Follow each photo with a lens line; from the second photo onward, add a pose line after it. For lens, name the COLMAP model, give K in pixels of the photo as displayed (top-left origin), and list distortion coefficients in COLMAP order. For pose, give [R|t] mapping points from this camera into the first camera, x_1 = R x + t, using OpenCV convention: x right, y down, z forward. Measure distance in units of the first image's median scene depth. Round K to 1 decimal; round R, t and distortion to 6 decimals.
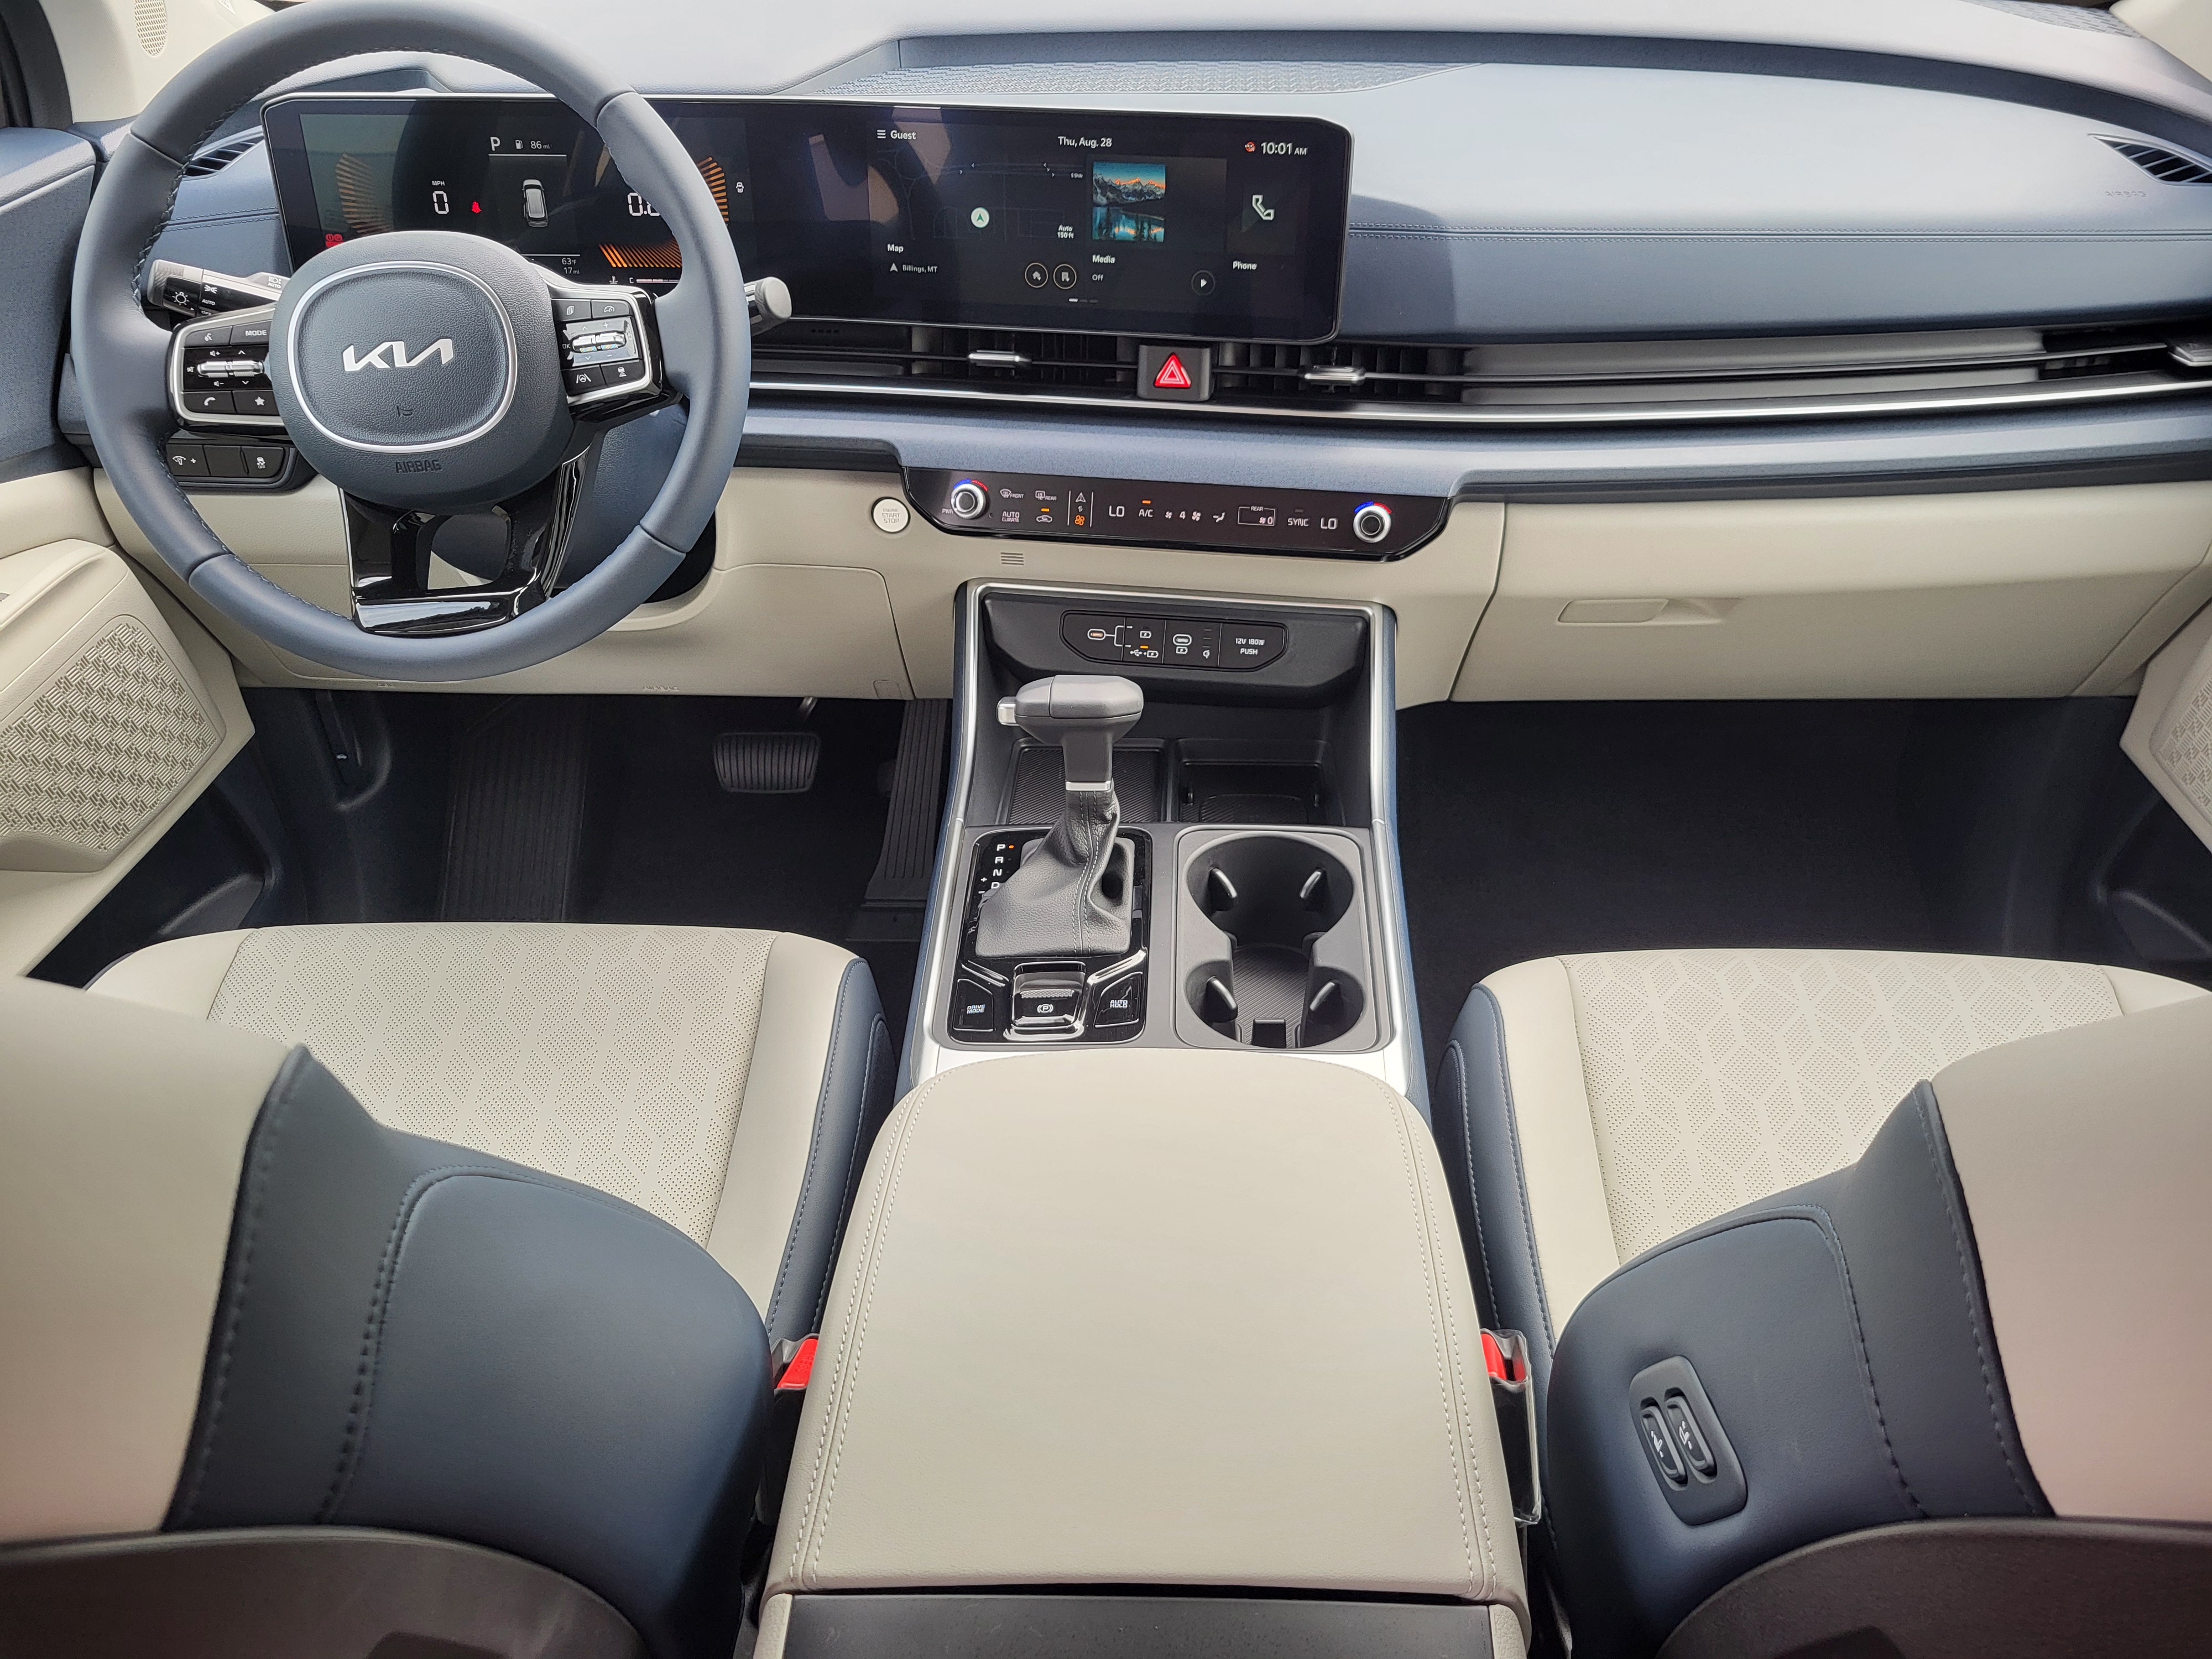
lens RADIAL K [[1667.9, 0, 1143.0], [0, 1667.9, 790.3], [0, 0, 1]] dist [0.029675, -0.004832]
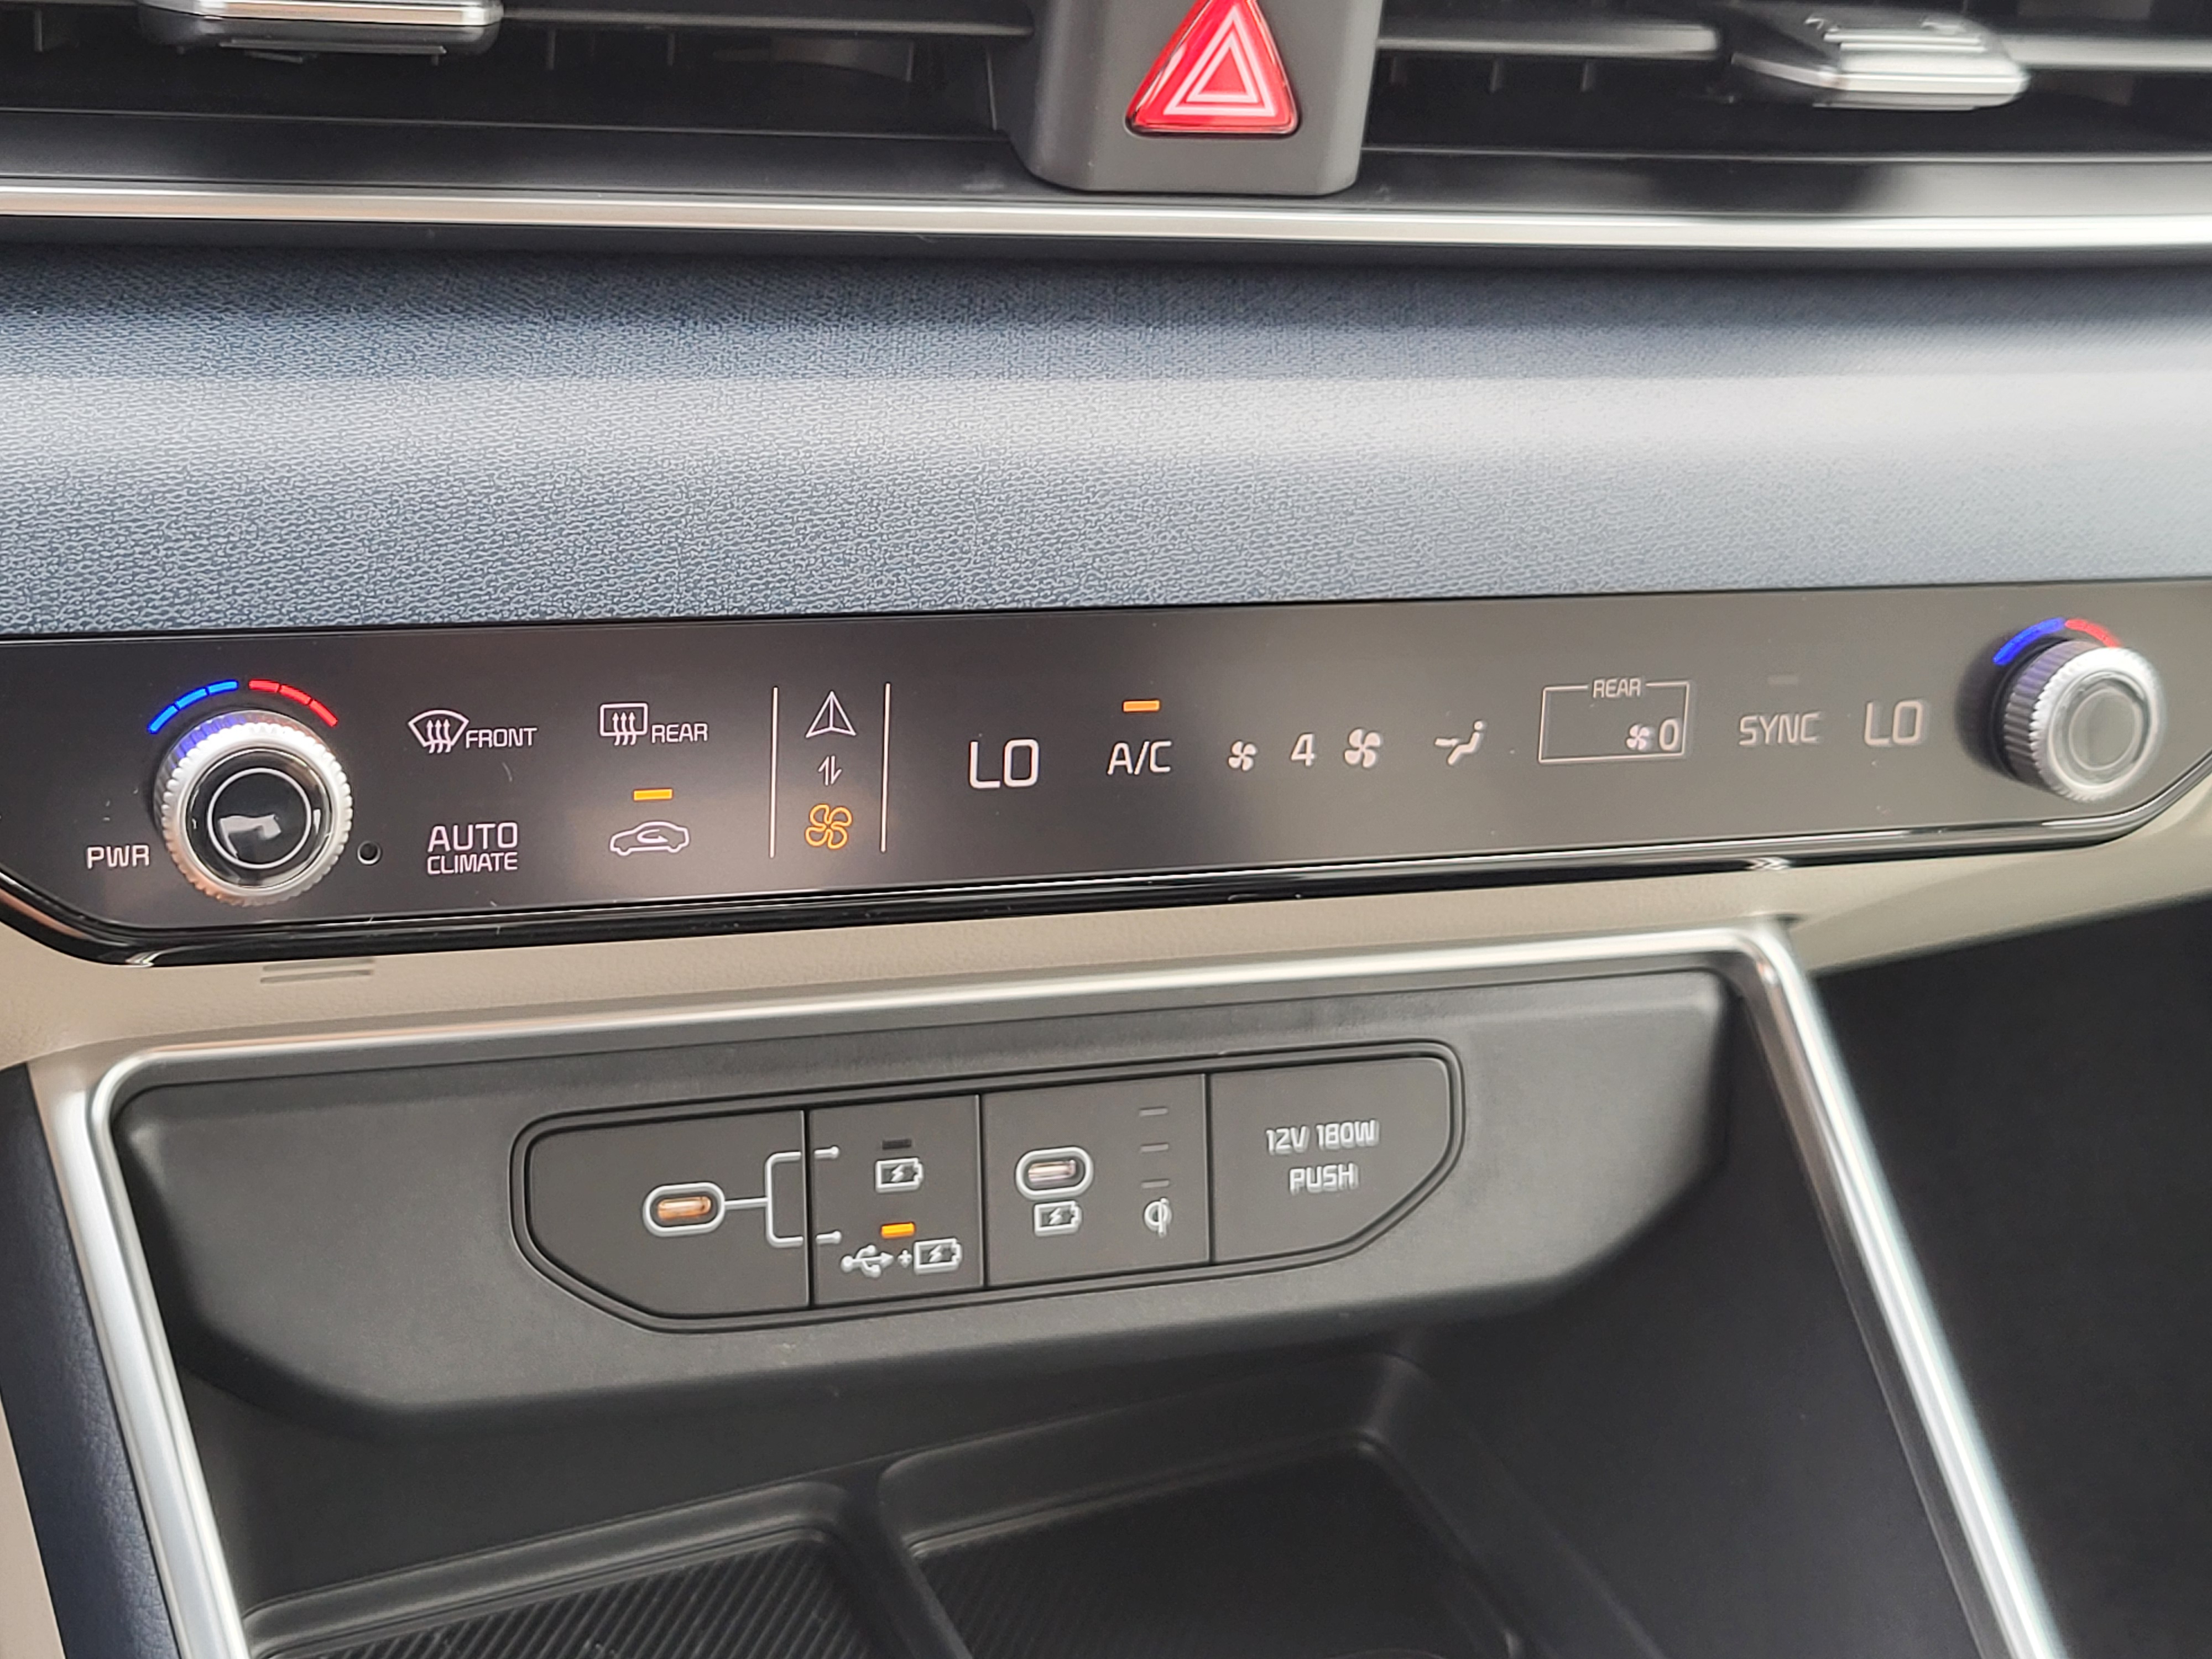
lens RADIAL K [[3463.3, 0, 1010.3], [0, 3463.3, 787.6], [0, 0, 1]] dist [-0.019032, 0.077171]
pose [[0.872972, -0.135300, 0.468630, -0.213071], [0.086143, 0.988422, 0.124903, -0.219436], [-0.480104, -0.068668, 0.874520, 0.646336]]
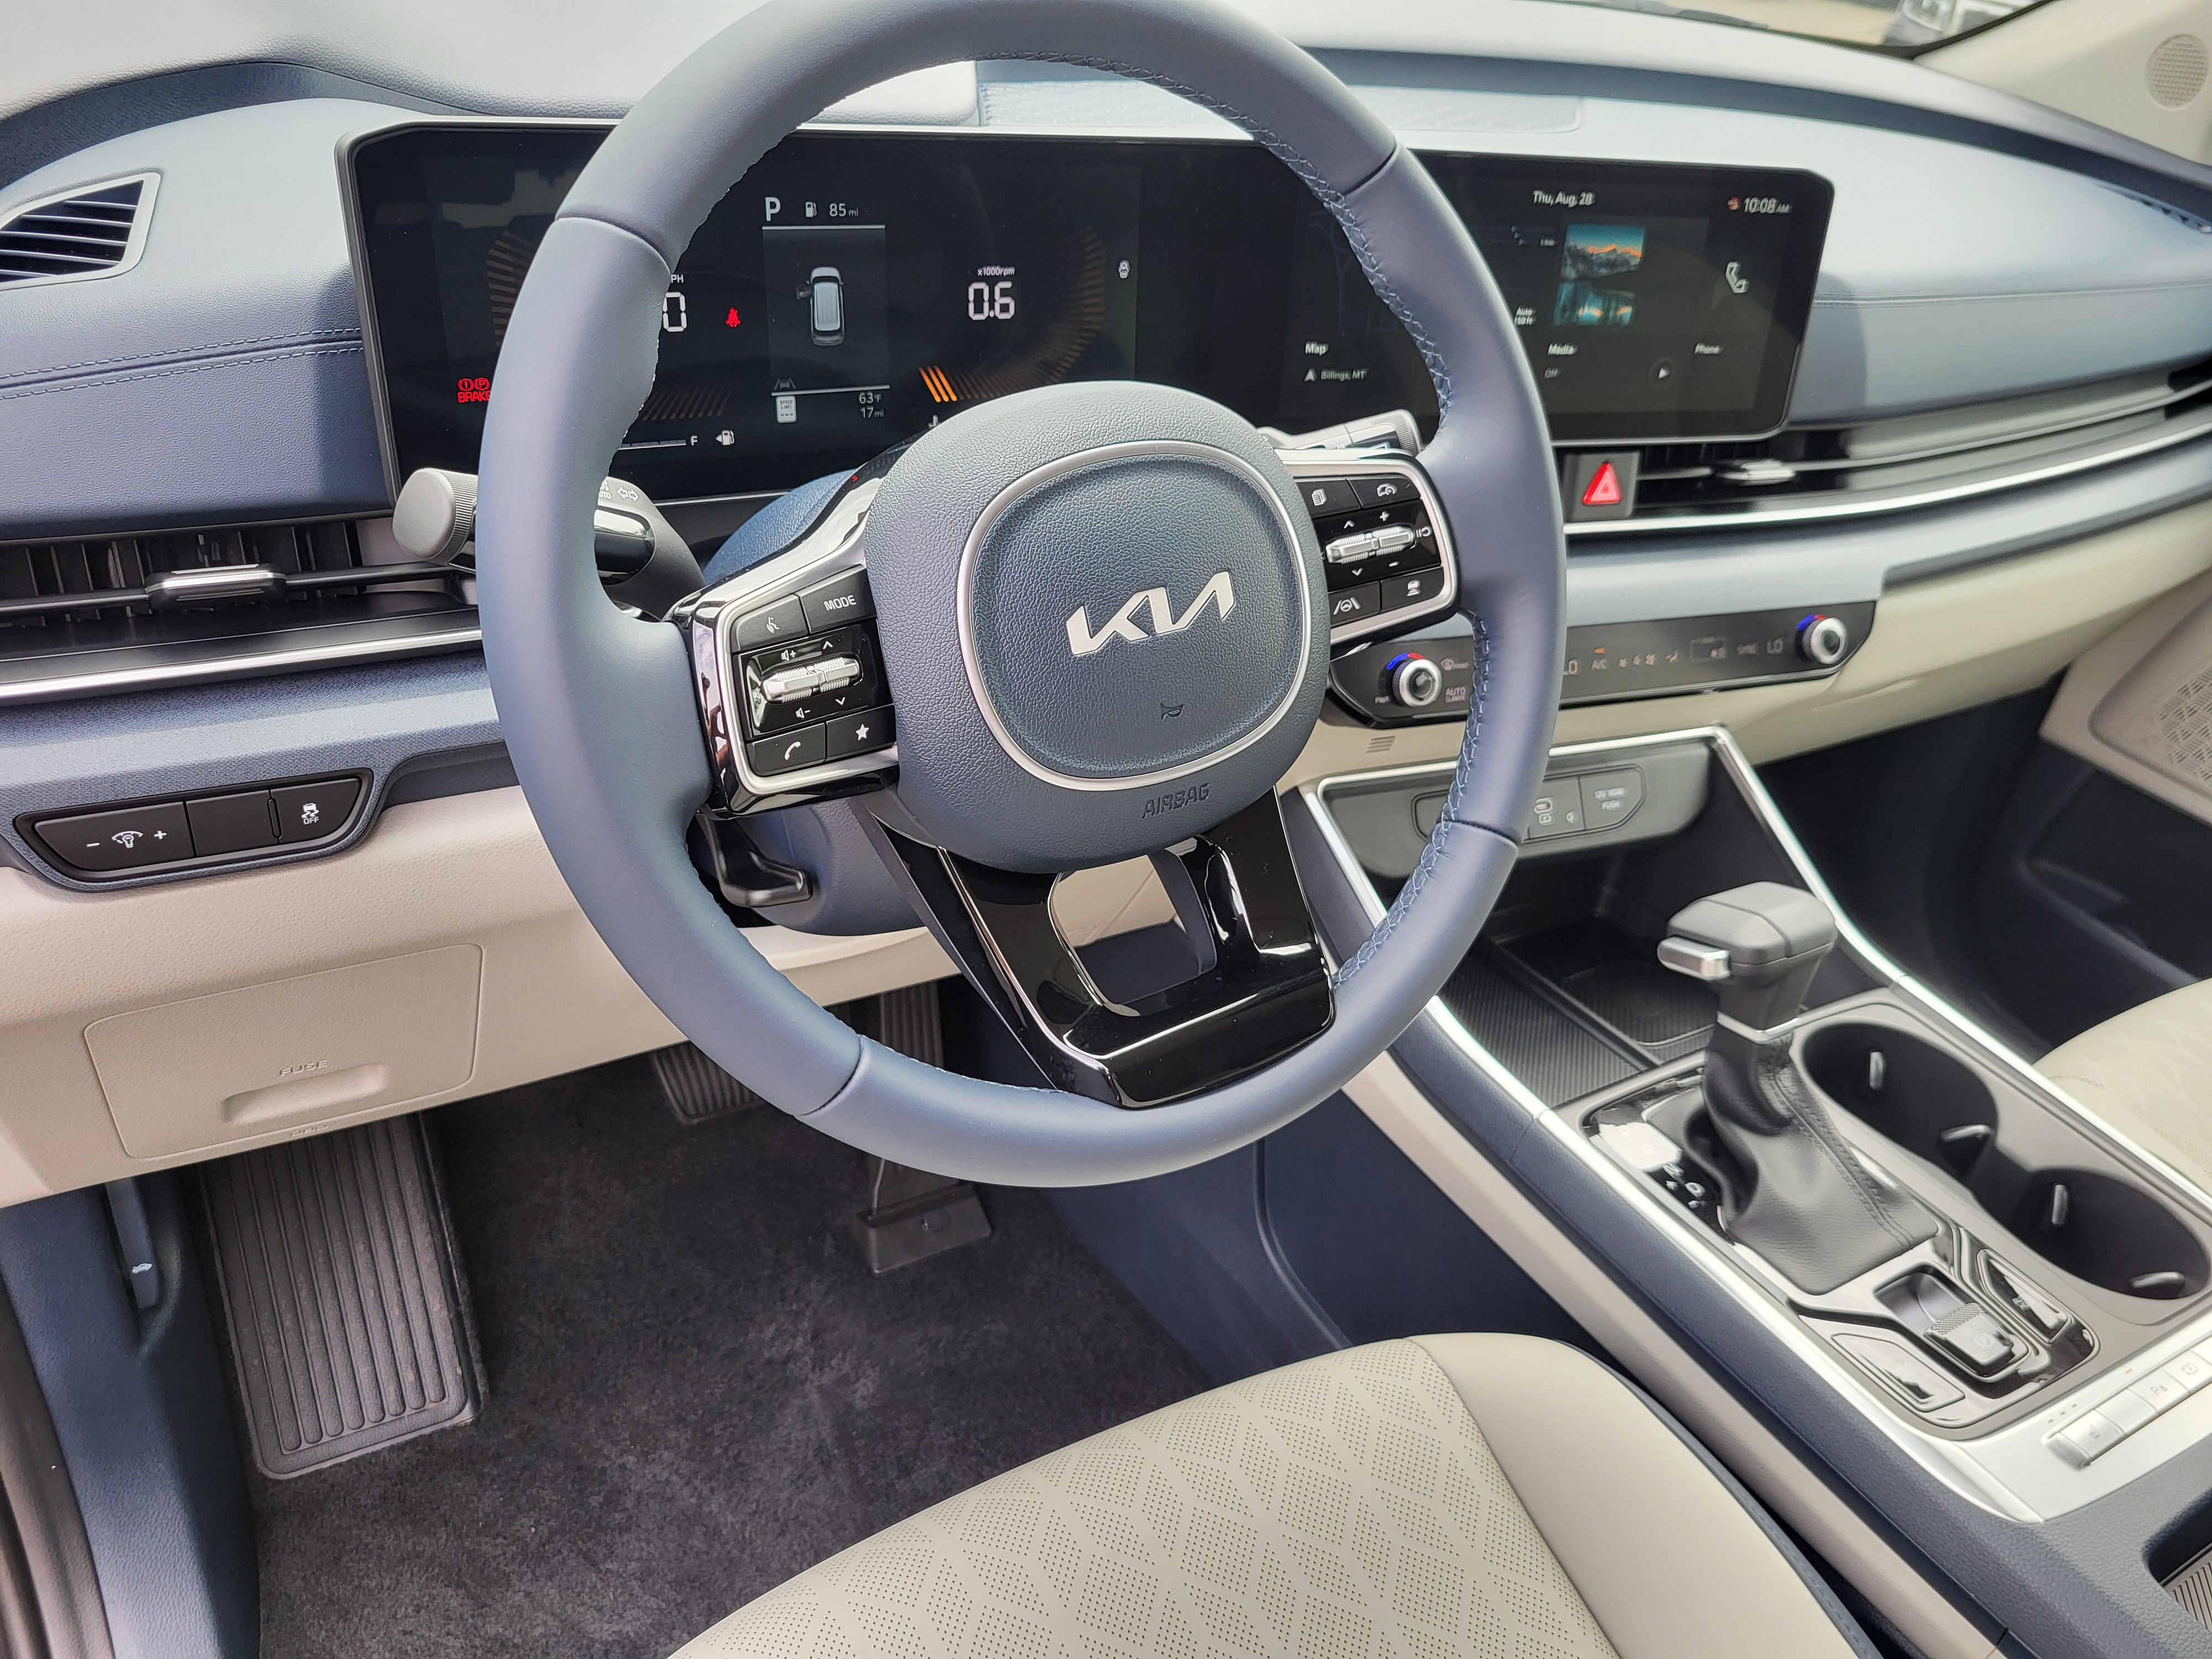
lens RADIAL K [[1691.9, 0, 1106.0], [0, 1691.9, 829.5], [0, 0, 1]] dist [0.011212, 0.011831]
pose [[0.838141, -0.195263, 0.509306, -0.626238], [0.186063, 0.980073, 0.069556, -0.191271], [-0.512738, 0.036465, 0.857770, 0.440195]]
